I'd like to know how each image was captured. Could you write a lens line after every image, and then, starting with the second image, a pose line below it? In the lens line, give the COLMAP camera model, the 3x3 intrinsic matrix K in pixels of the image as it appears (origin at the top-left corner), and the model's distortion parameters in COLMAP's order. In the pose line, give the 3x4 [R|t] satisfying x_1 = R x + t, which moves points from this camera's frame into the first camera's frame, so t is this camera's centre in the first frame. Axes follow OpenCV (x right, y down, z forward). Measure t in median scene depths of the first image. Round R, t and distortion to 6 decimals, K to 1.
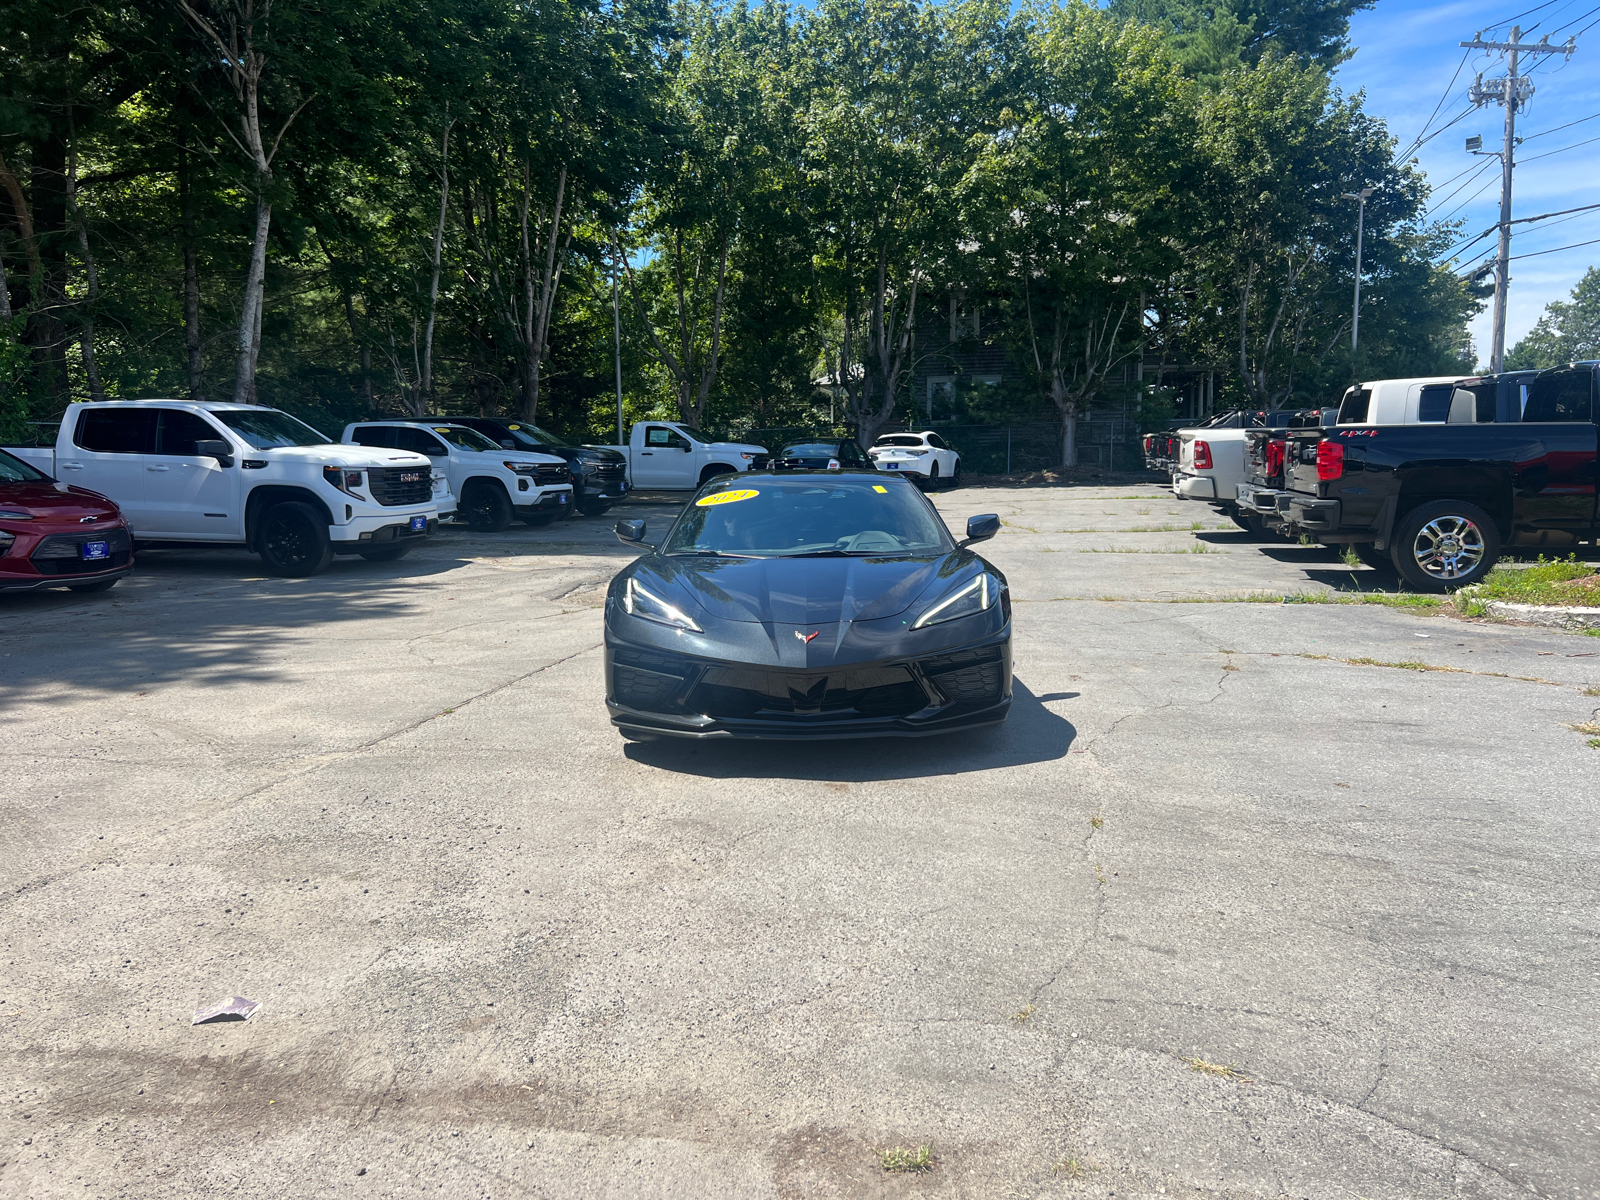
lens RADIAL K [[1213.1, 0, 799.4], [0, 1213.1, 597.7], [0, 0, 1]] dist [0.045357, -0.053660]
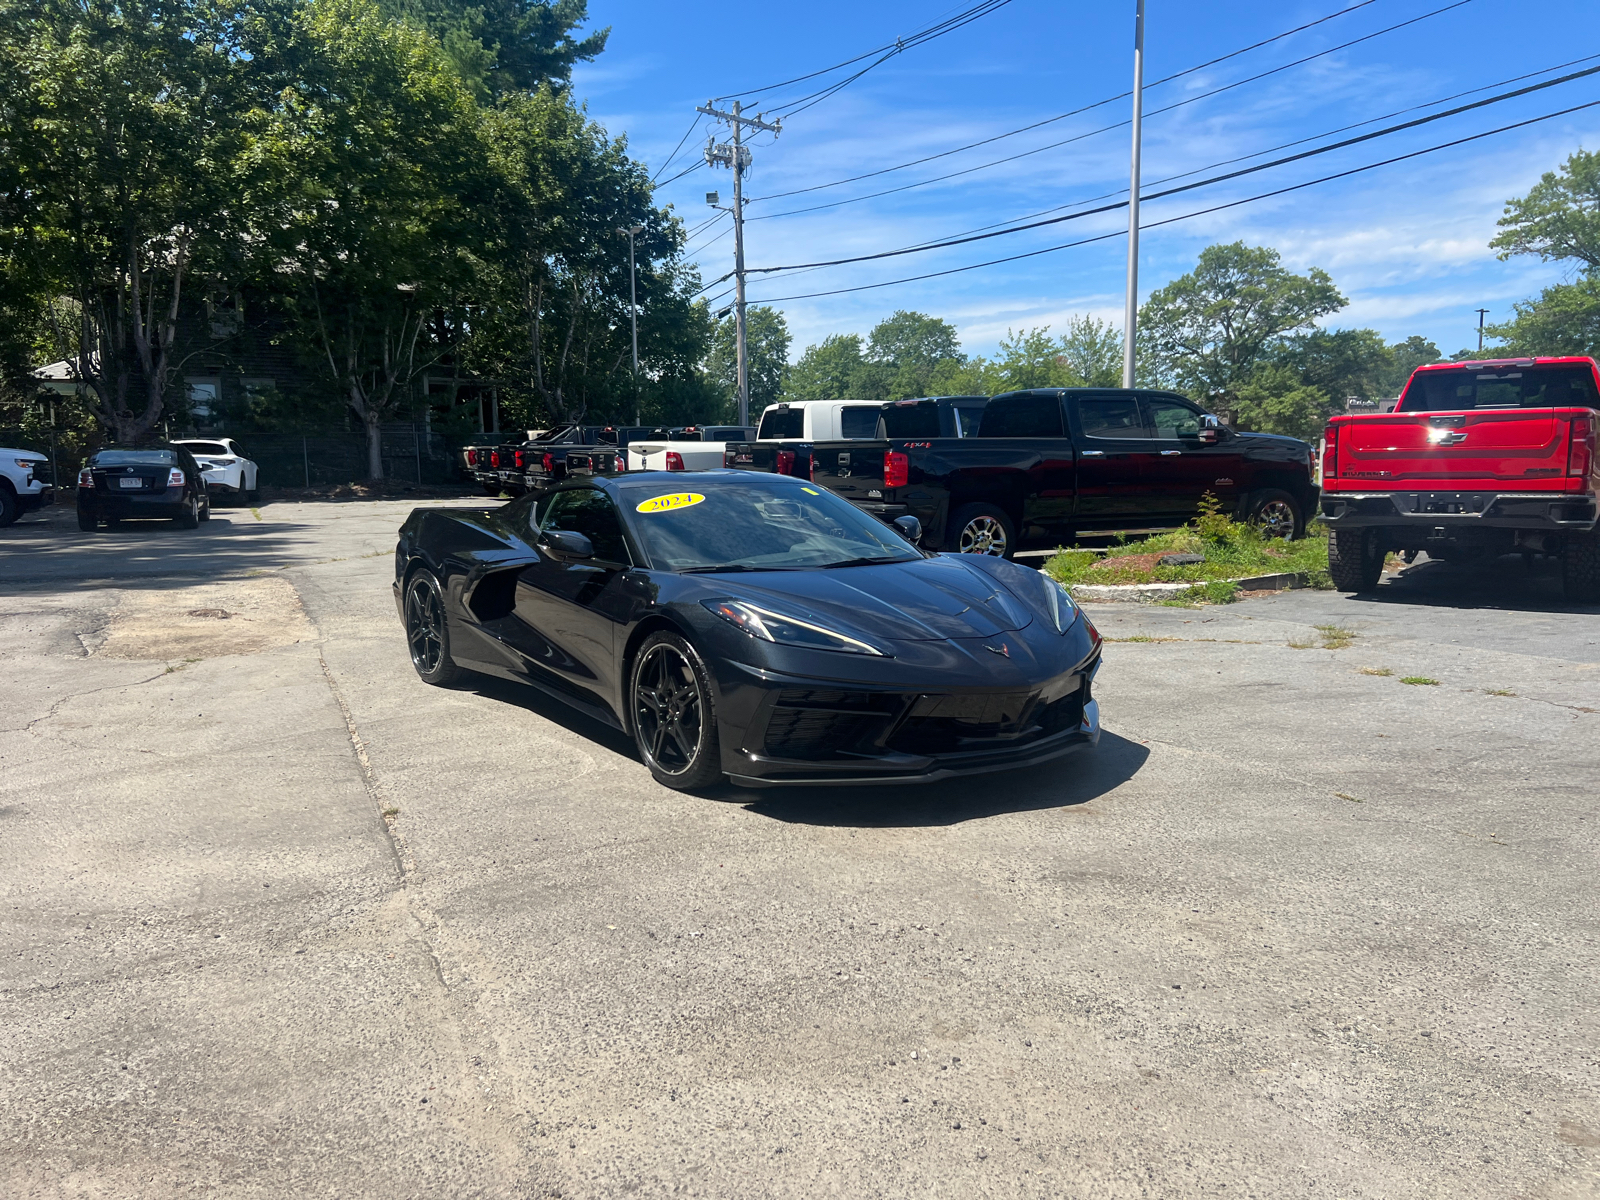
lens RADIAL K [[1213.1, 0, 794.5], [0, 1213.1, 606.2], [0, 0, 1]] dist [0.045357, -0.053660]
pose [[0.806554, -0.061613, 0.587941, -0.085545], [0.064855, 0.997773, 0.015591, -0.002926], [-0.587592, 0.025556, 0.808754, 0.044680]]
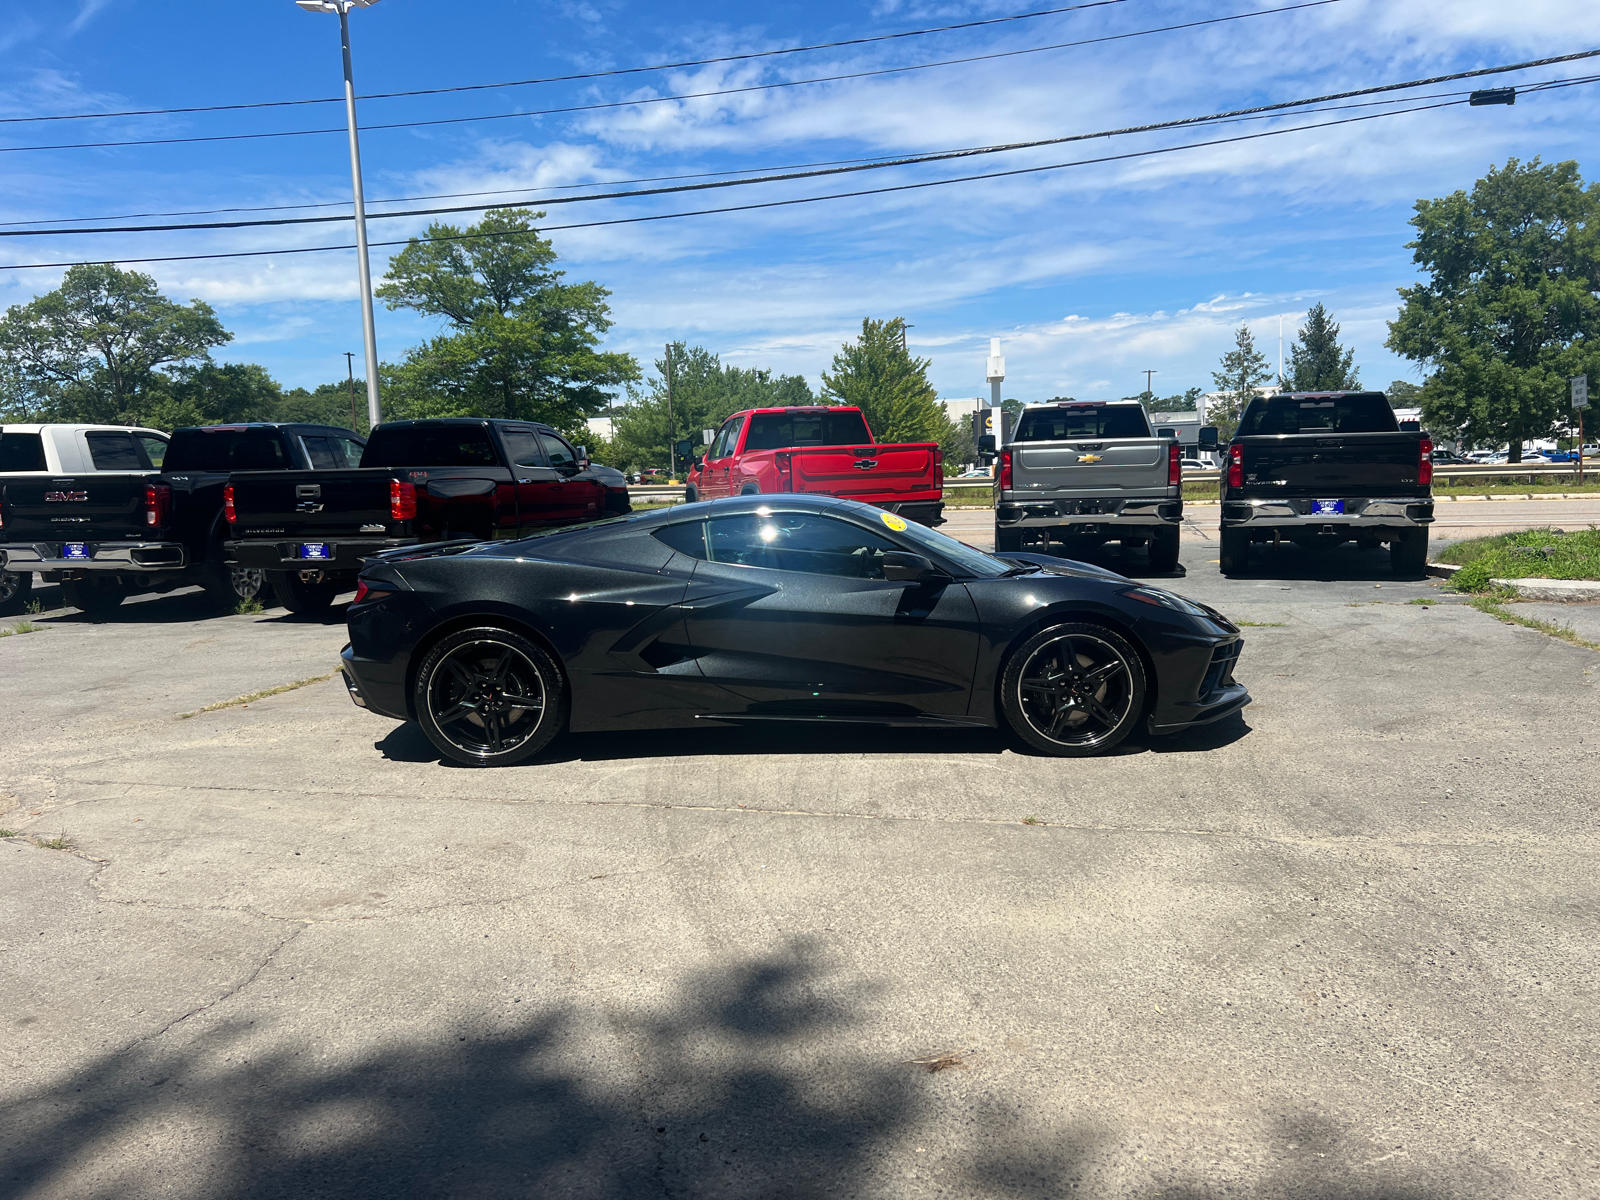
lens RADIAL K [[1213.1, 0, 791.4], [0, 1213.1, 604.7], [0, 0, 1]] dist [0.045357, -0.053660]
pose [[0.023685, -0.095961, 0.995103, -0.166411], [0.149079, 0.984592, 0.091399, -0.020532], [-0.988542, 0.146184, 0.037626, 0.188804]]
